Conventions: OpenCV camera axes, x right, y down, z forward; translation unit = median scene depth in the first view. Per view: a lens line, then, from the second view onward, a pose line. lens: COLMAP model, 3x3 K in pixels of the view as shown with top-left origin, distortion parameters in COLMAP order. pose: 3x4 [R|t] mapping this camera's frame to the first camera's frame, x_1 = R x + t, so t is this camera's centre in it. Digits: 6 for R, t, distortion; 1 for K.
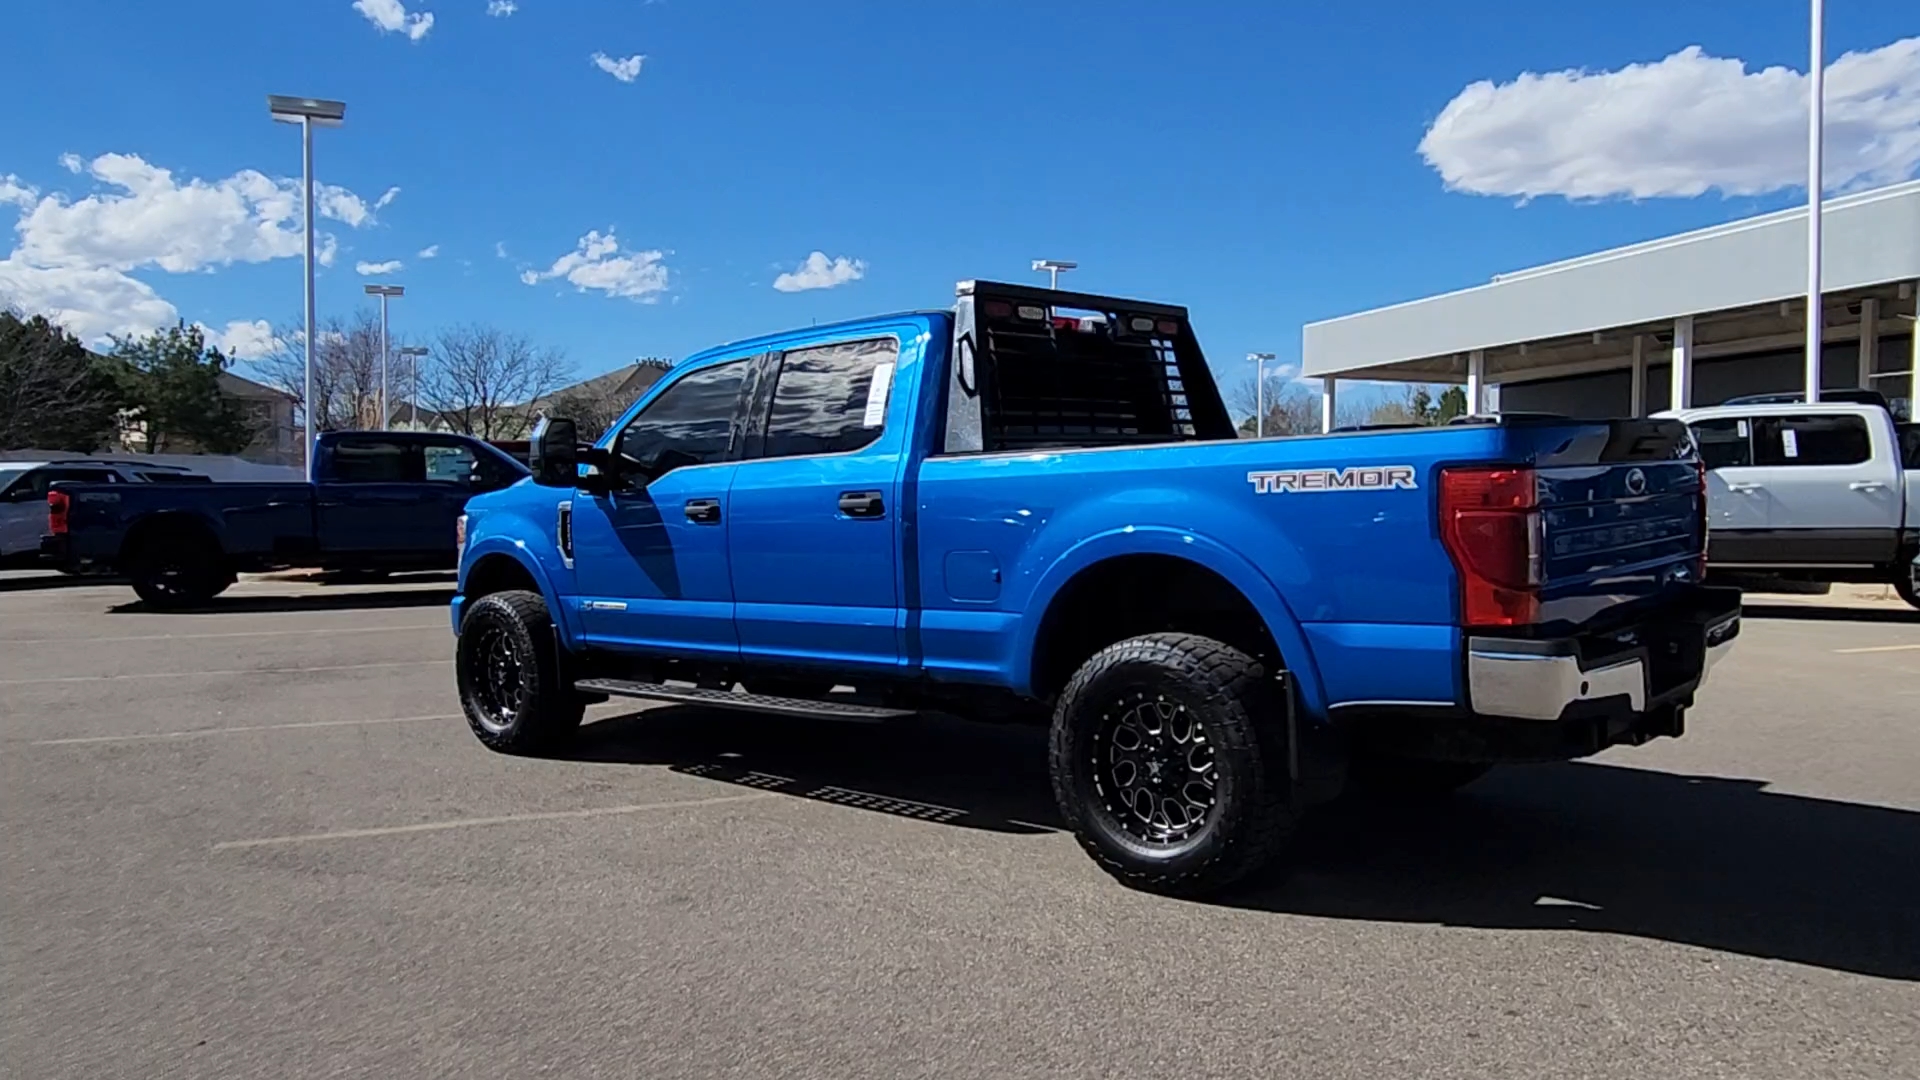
lens RADIAL K [[1403.1, 0, 949.3], [0, 1403.1, 537.7], [0, 0, 1]] dist [0.002649, 0.011339]
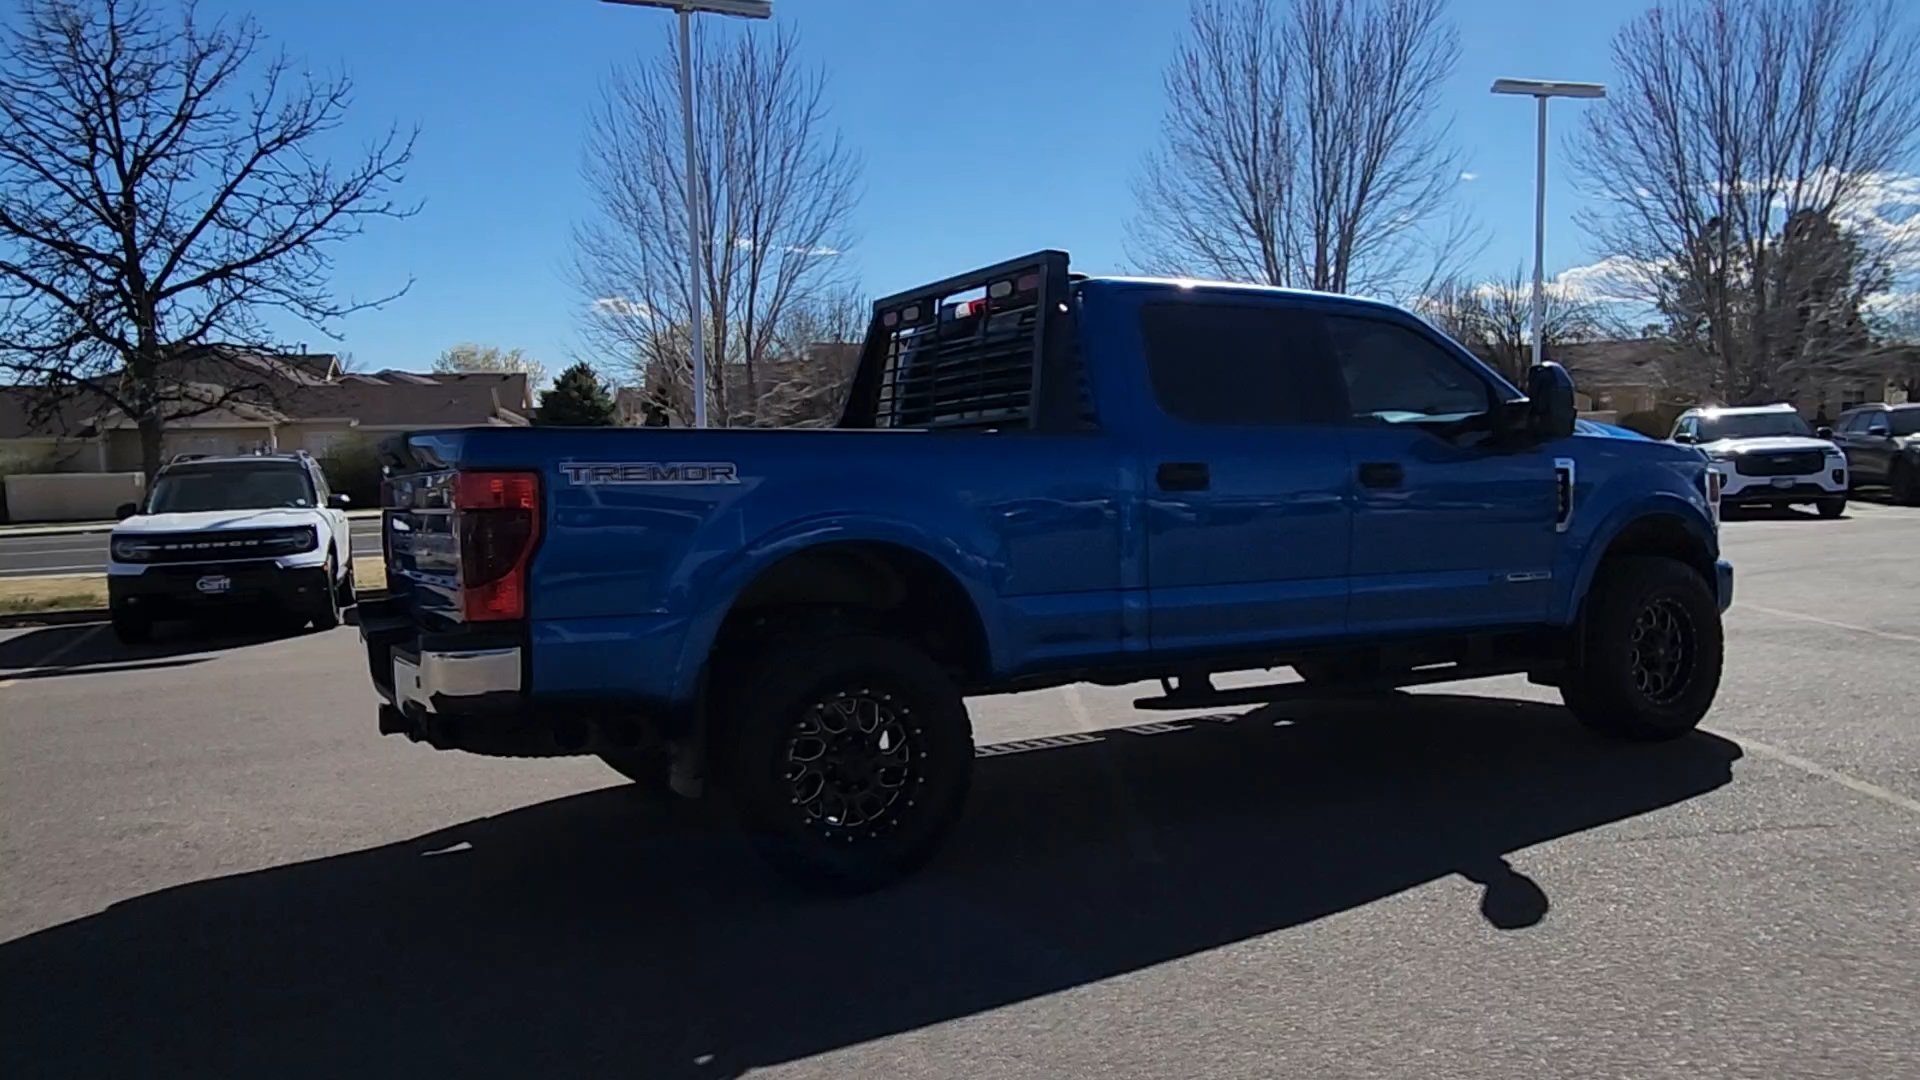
lens RADIAL K [[1403.1, 0, 951.2], [0, 1403.1, 541.1], [0, 0, 1]] dist [0.002649, 0.011339]
pose [[-0.322355, 0.077329, -0.943455, 1.109131], [-0.000877, 0.996633, 0.081987, -0.074961], [0.946619, 0.027257, -0.321201, 1.409374]]
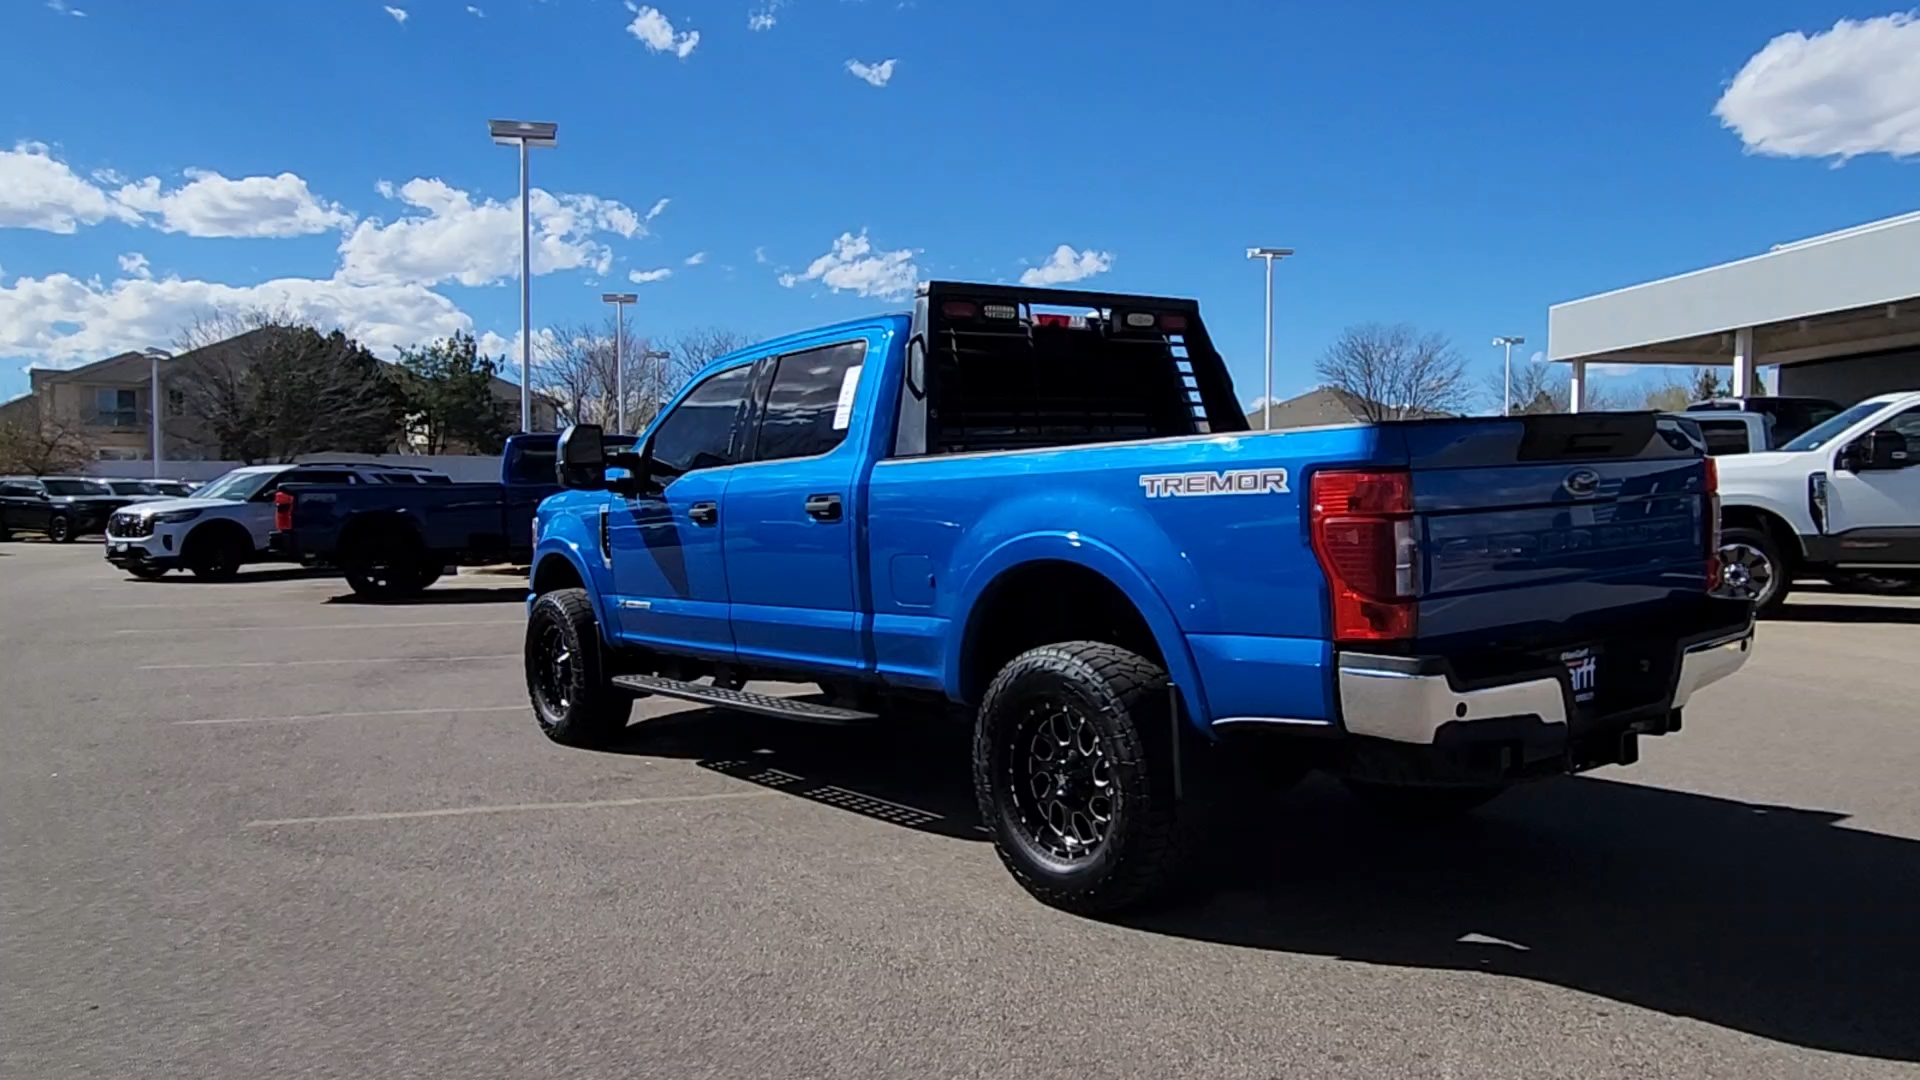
lens RADIAL K [[1403.1, 0, 948.2], [0, 1403.1, 536.5], [0, 0, 1]] dist [0.002649, 0.011339]
pose [[0.984539, 0.000771, -0.175165, 0.197857], [-0.000153, 0.999994, 0.003540, -0.006559], [0.175167, -0.003459, 0.984533, 0.026377]]
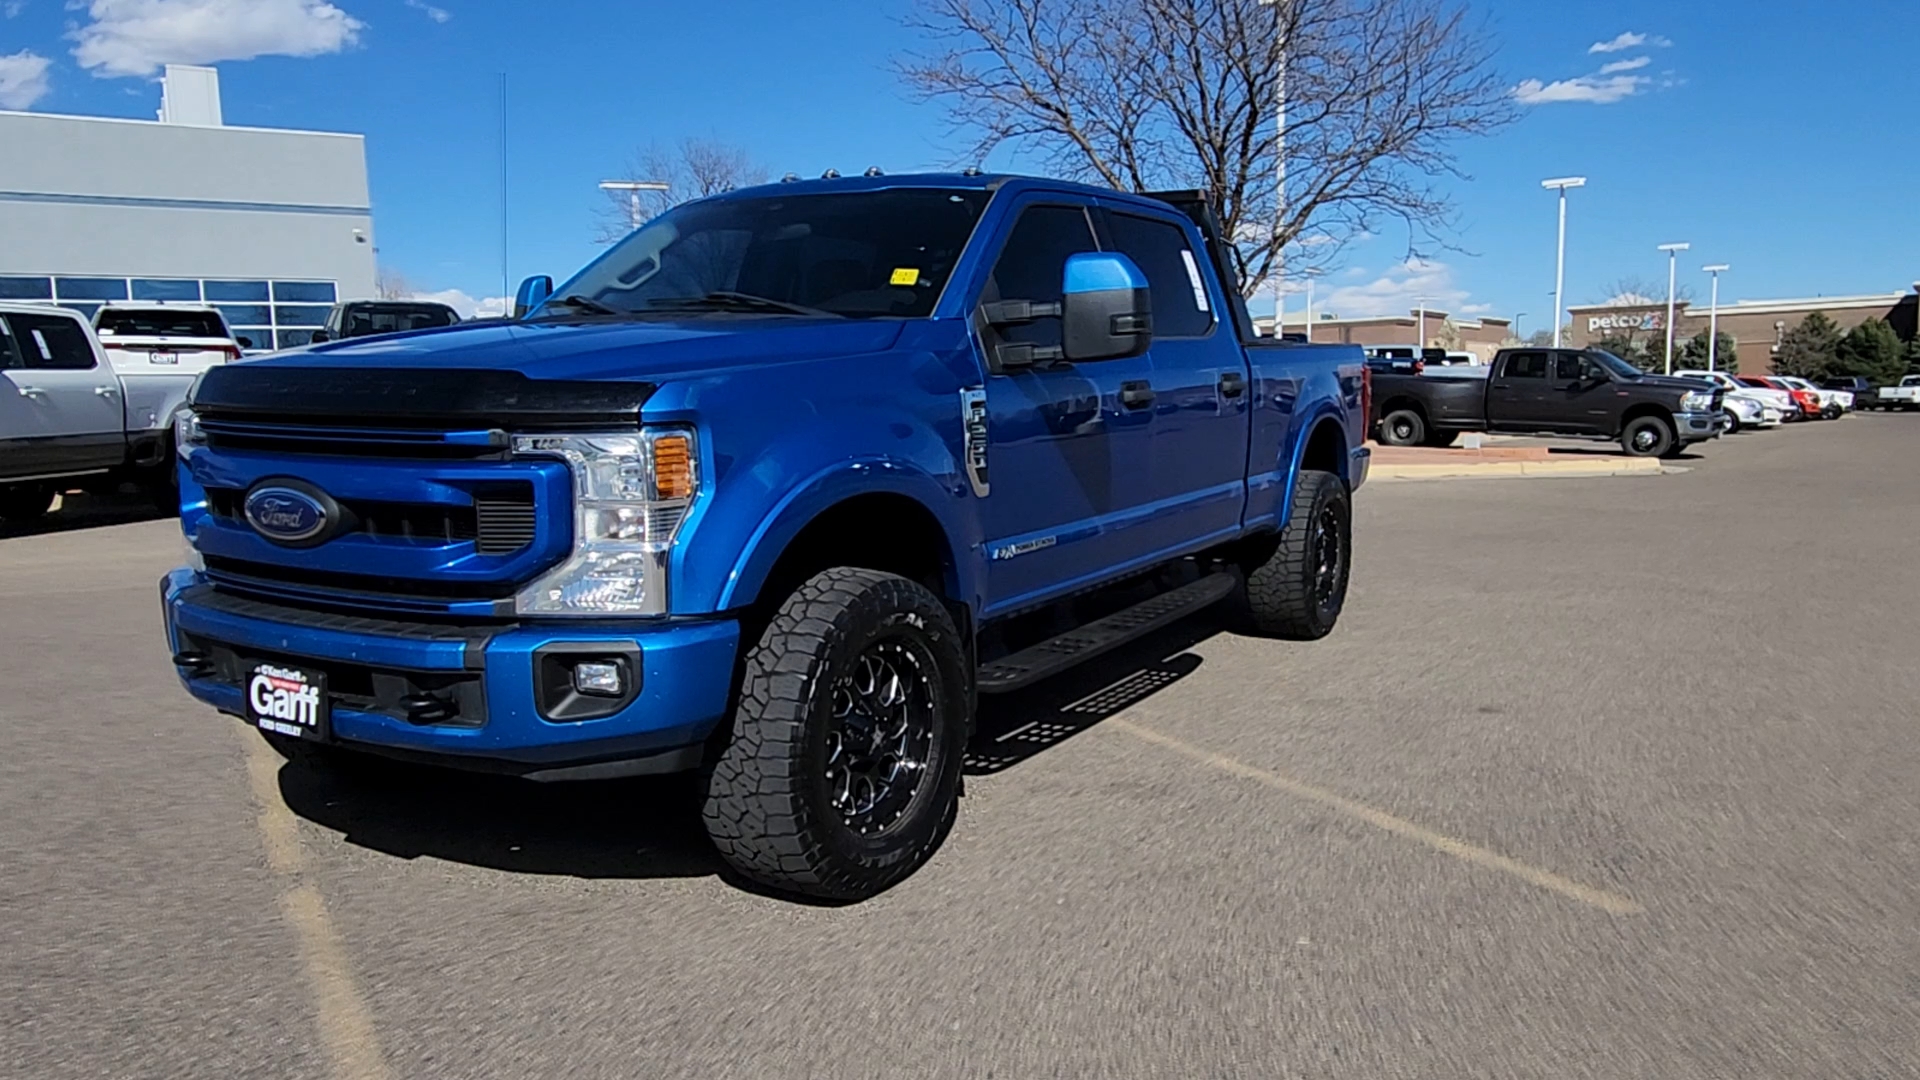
lens RADIAL K [[1403.1, 0, 960.6], [0, 1403.1, 544.8], [0, 0, 1]] dist [0.002649, 0.011339]
pose [[-0.200639, -0.101913, 0.974350, -1.060815], [0.043399, 0.992673, 0.112767, -0.033504], [-0.978703, 0.064912, -0.194746, 1.403066]]
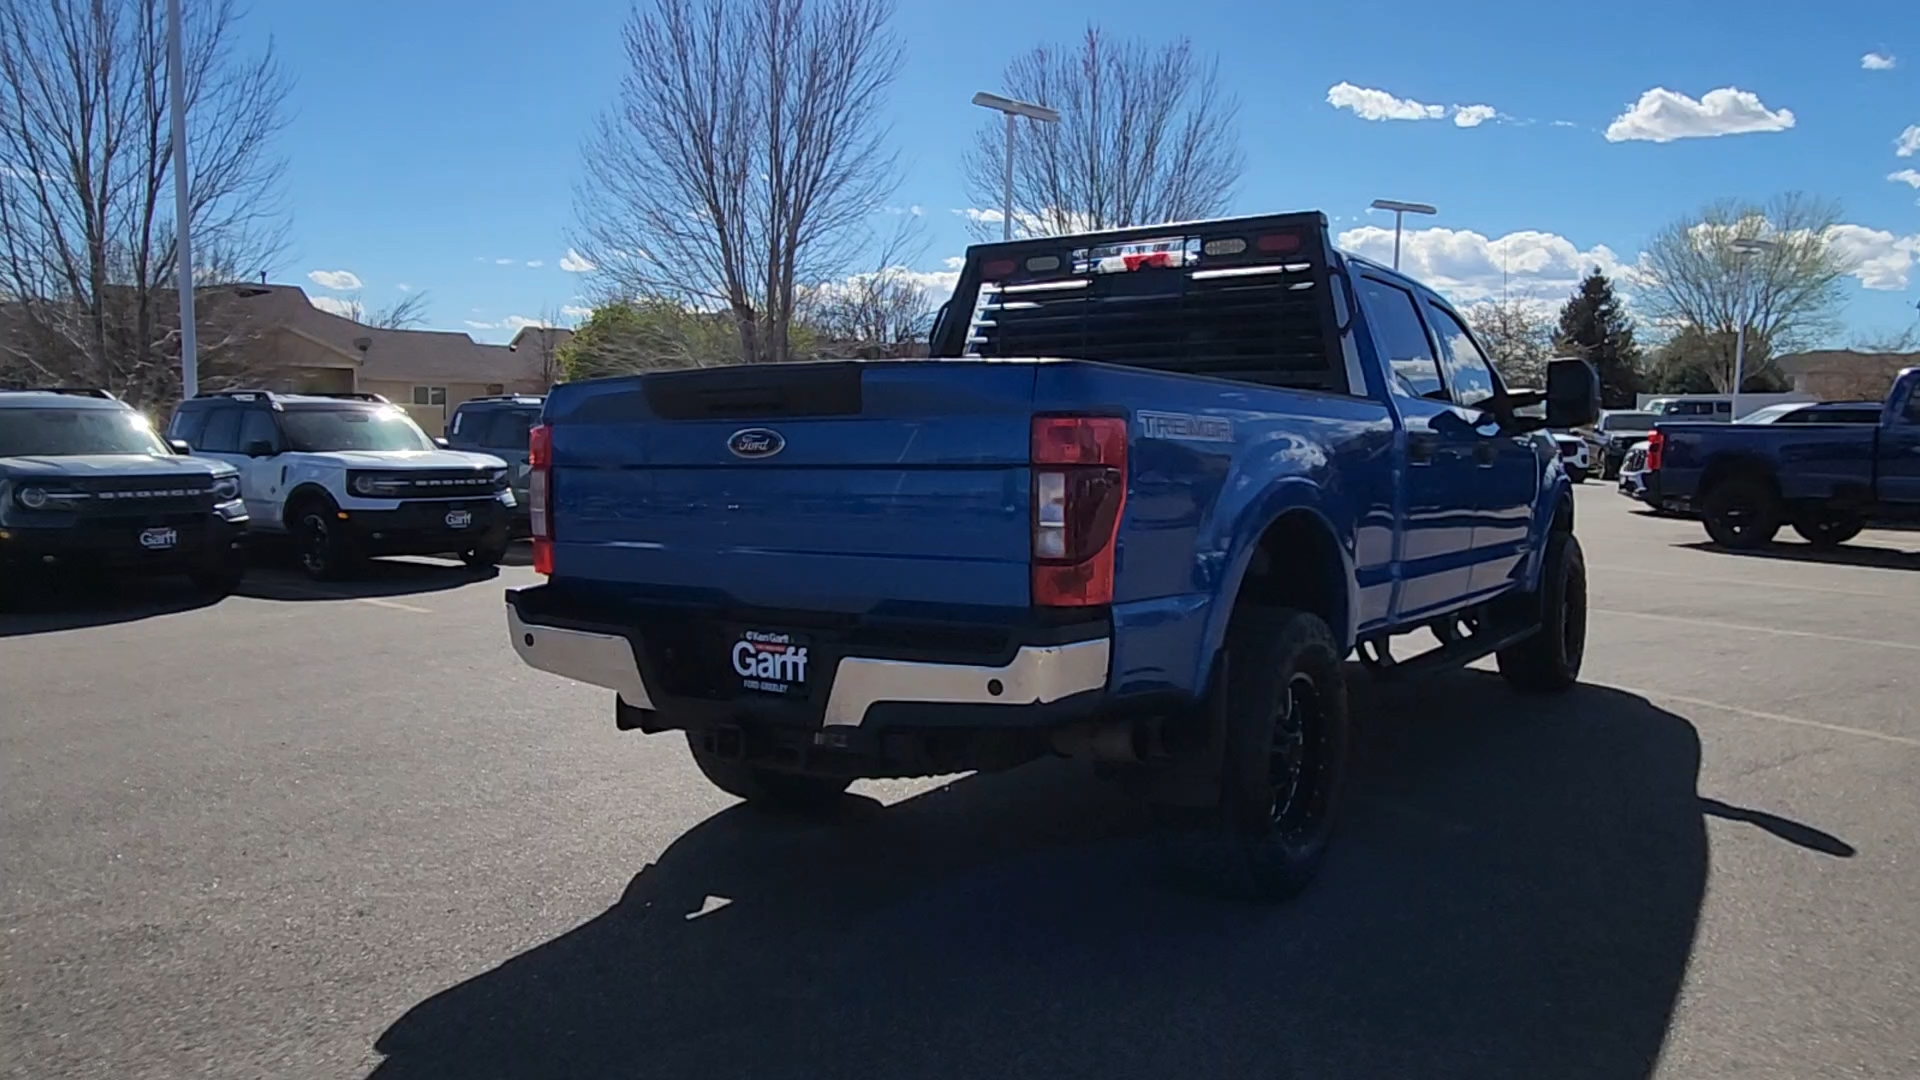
lens RADIAL K [[1403.1, 0, 951.8], [0, 1403.1, 542.0], [0, 0, 1]] dist [0.002649, 0.011339]
pose [[0.151084, 0.090239, -0.984393, 1.062198], [-0.042774, 0.995489, 0.084691, -0.046562], [0.987595, 0.029311, 0.154262, 0.803704]]
